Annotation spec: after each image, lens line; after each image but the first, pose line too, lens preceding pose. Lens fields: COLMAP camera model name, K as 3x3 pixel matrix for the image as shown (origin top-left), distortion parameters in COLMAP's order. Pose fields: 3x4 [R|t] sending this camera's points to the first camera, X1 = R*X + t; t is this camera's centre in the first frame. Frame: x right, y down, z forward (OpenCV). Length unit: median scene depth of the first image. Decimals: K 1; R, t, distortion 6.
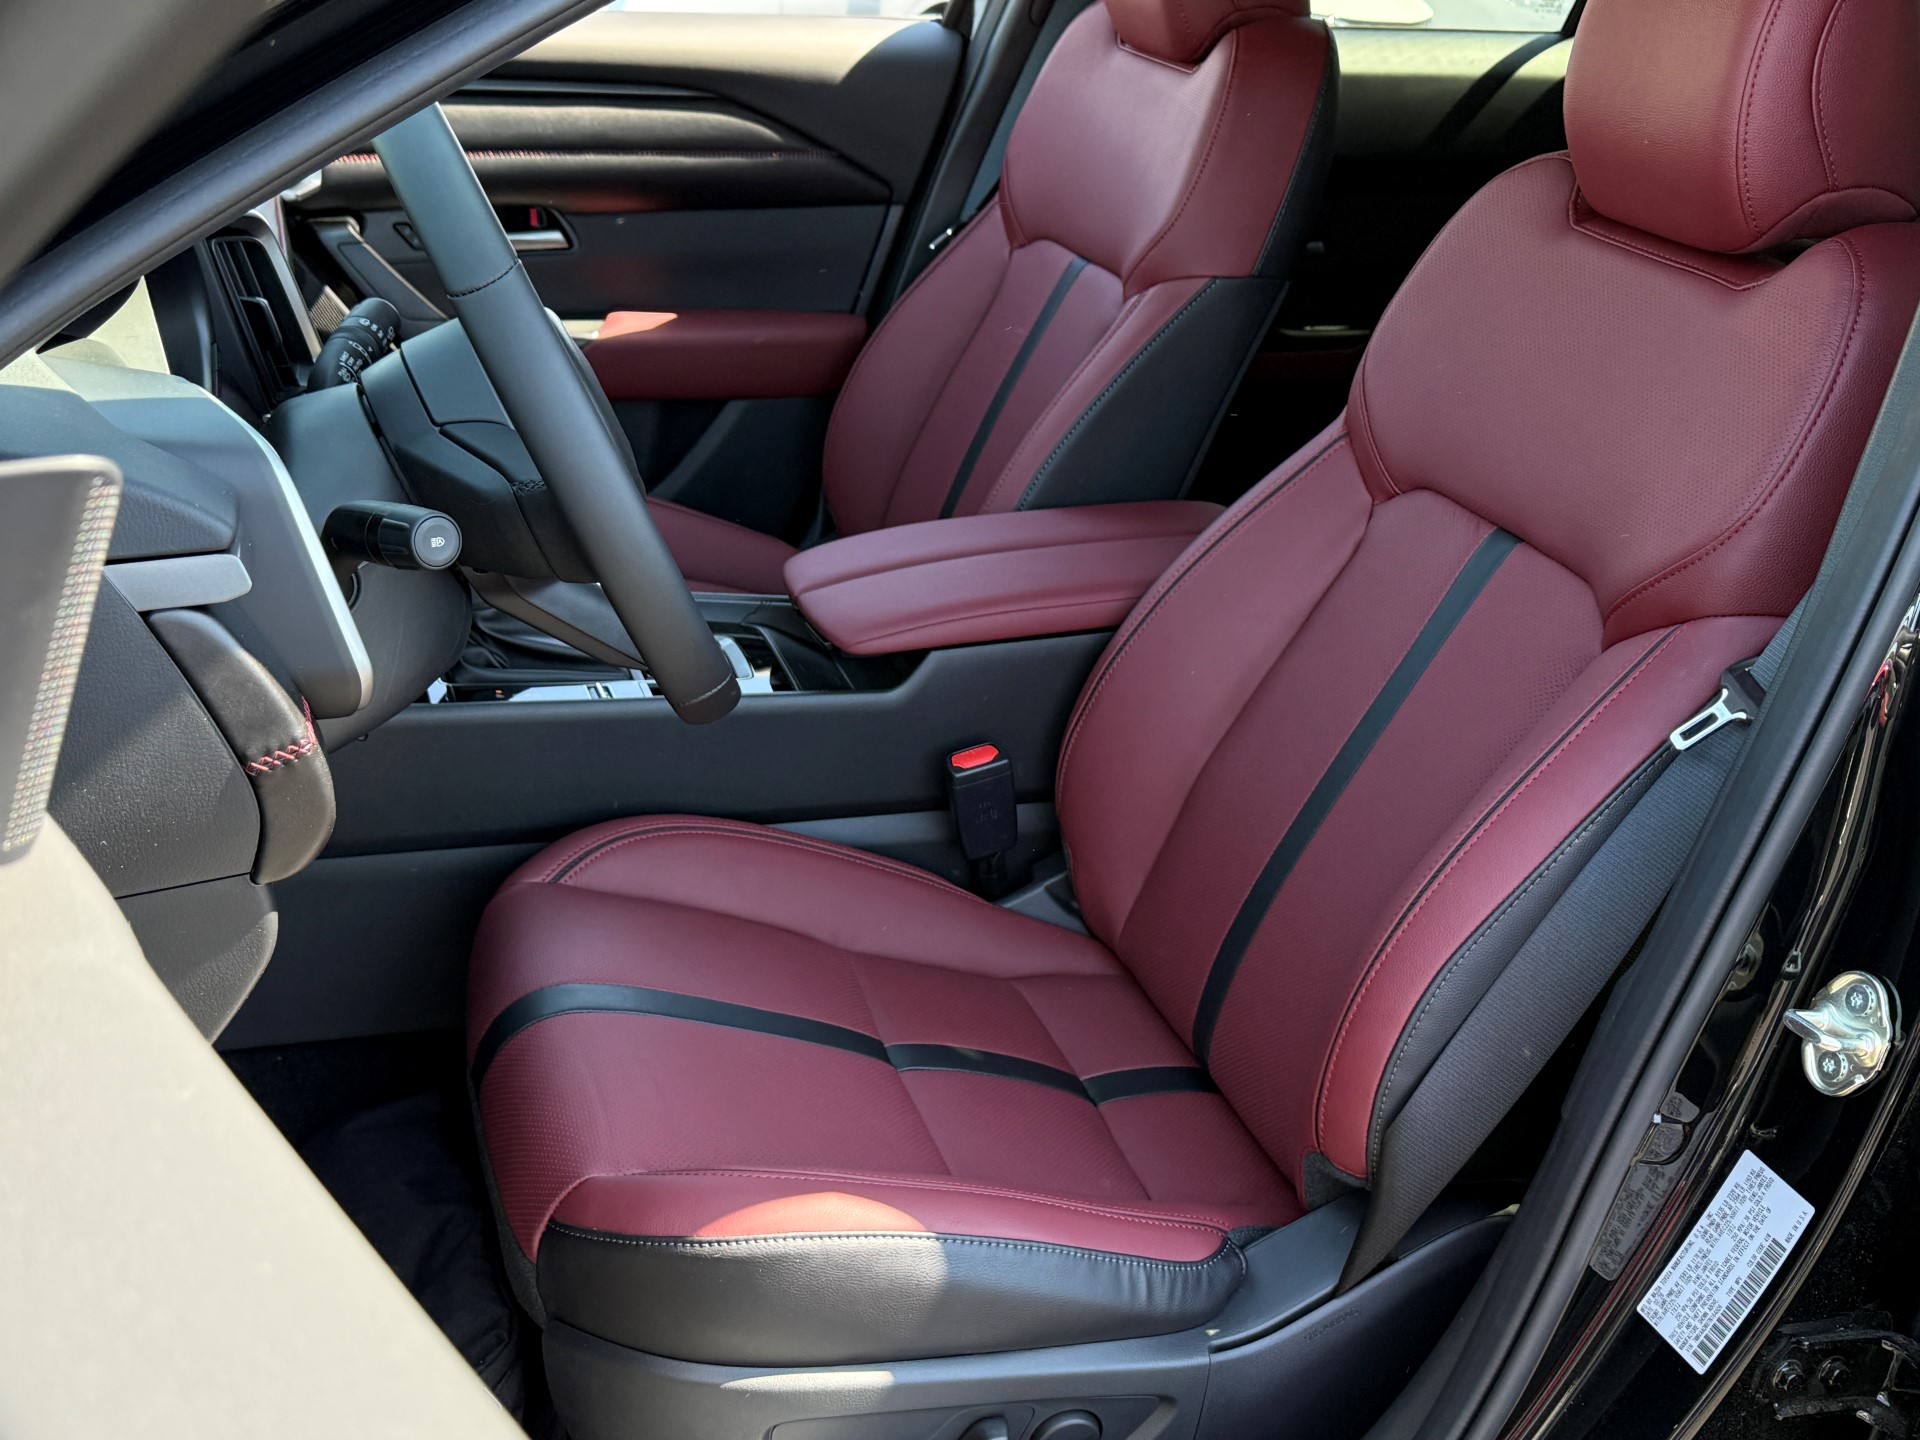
lens RADIAL K [[1940.7, 0, 960.0], [0, 1940.7, 720.0], [0, 0, 1]] dist [0.118079, -0.005159]
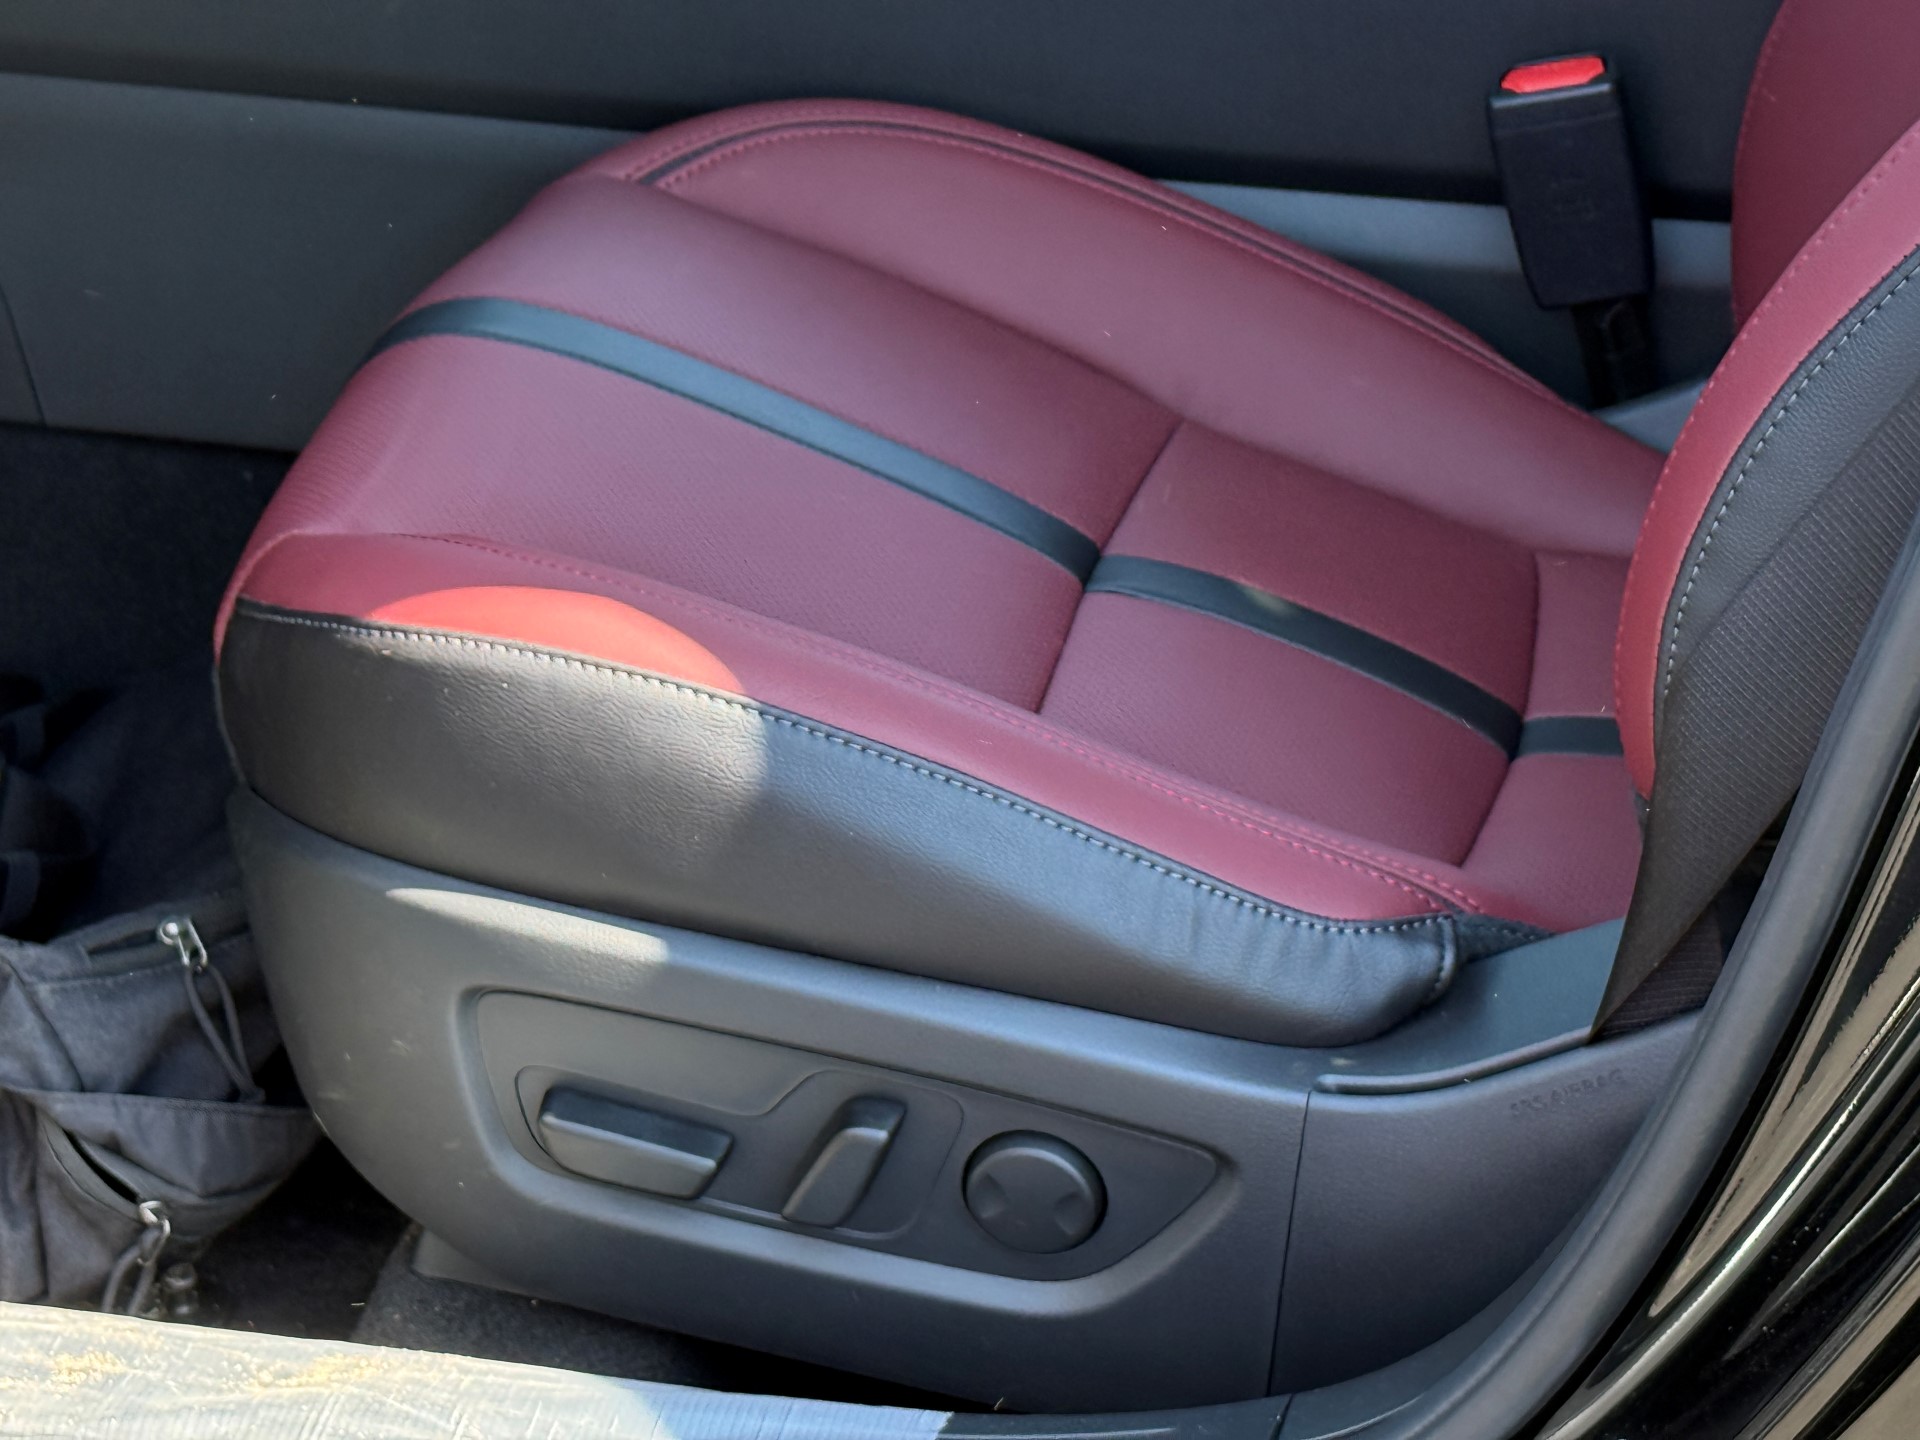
lens RADIAL K [[5319.4, 0, 960.0], [0, 5319.4, 720.0], [0, 0, 1]] dist [0.073455, 1.503195]
pose [[0.868451, 0.155672, -0.470700, 0.687086], [-0.146898, 0.987588, 0.055589, 0.163345], [0.473511, 0.020869, 0.880540, -0.267666]]
